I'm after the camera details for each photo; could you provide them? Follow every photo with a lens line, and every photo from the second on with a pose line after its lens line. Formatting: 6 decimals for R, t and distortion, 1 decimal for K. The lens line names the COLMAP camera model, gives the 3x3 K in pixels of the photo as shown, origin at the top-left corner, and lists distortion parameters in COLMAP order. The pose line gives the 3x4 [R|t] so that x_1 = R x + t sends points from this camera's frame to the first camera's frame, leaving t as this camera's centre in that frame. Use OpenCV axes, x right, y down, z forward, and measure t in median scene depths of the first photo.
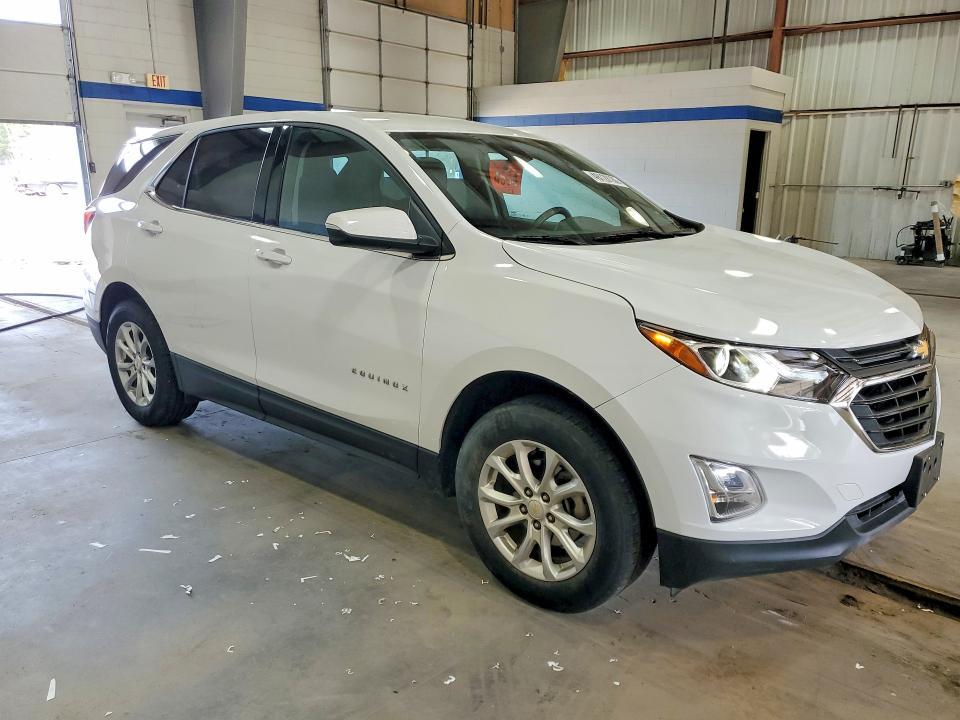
lens RADIAL K [[695.4, 0, 480.0], [0, 695.4, 360.0], [0, 0, 1]] dist [0.016783, -0.006239]
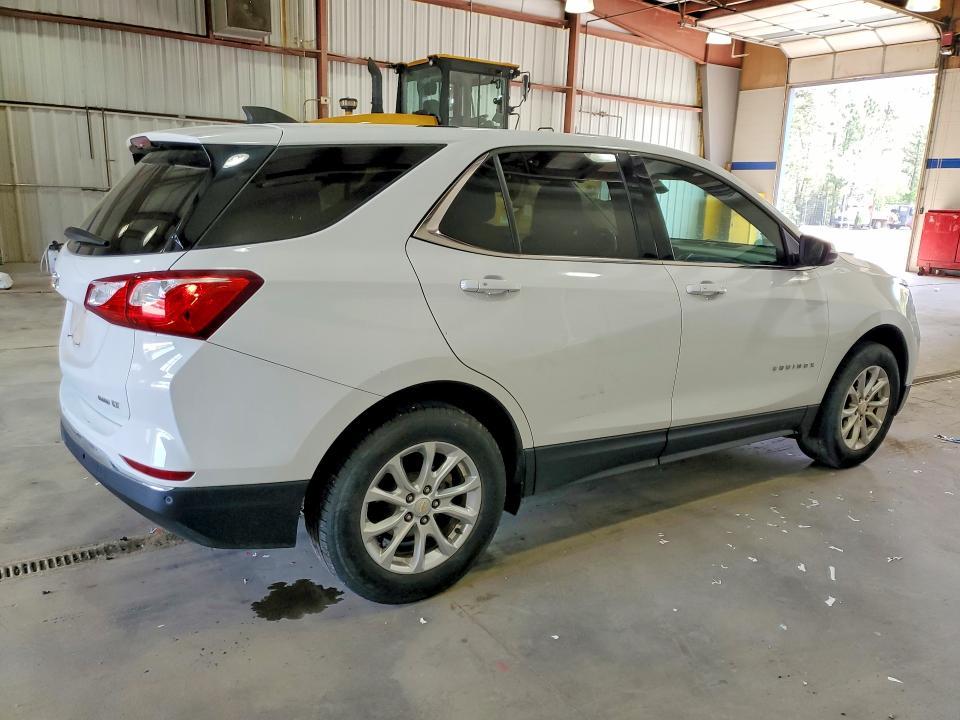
lens RADIAL K [[720.8, 0, 480.0], [0, 720.8, 360.0], [0, 0, 1]] dist [0.007945, 0.000418]
pose [[0.325064, -0.215331, 0.920851, -0.279608], [0.214592, 0.965127, 0.149932, -0.055464], [-0.921023, 0.148870, 0.359936, 0.186814]]
